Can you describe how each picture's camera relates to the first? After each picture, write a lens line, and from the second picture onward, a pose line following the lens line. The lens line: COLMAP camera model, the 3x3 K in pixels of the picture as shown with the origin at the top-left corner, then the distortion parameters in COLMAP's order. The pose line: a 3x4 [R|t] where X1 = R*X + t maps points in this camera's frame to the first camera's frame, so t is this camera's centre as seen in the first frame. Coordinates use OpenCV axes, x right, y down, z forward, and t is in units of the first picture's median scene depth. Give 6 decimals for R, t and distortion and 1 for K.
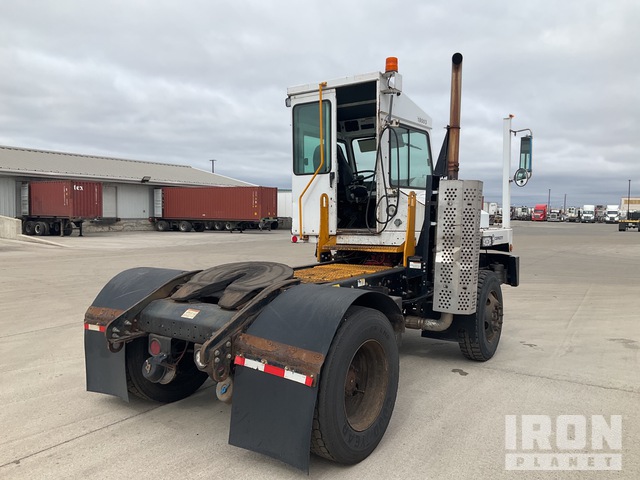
lens RADIAL K [[524.1, 0, 320.0], [0, 524.1, 240.0], [0, 0, 1]] dist [0.005581, -0.002519]
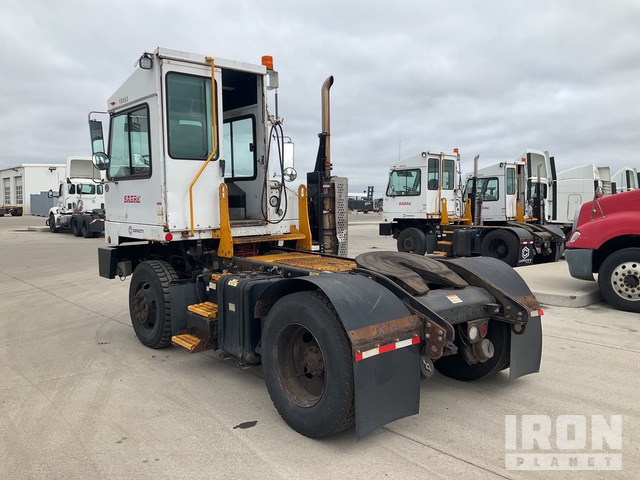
lens RADIAL K [[524.1, 0, 320.0], [0, 524.1, 240.0], [0, 0, 1]] dist [0.005581, -0.002519]
pose [[0.264001, -0.078626, 0.961312, -0.856269], [0.060979, 0.996039, 0.064720, -0.040017], [-0.962593, 0.041534, 0.267750, 0.618209]]
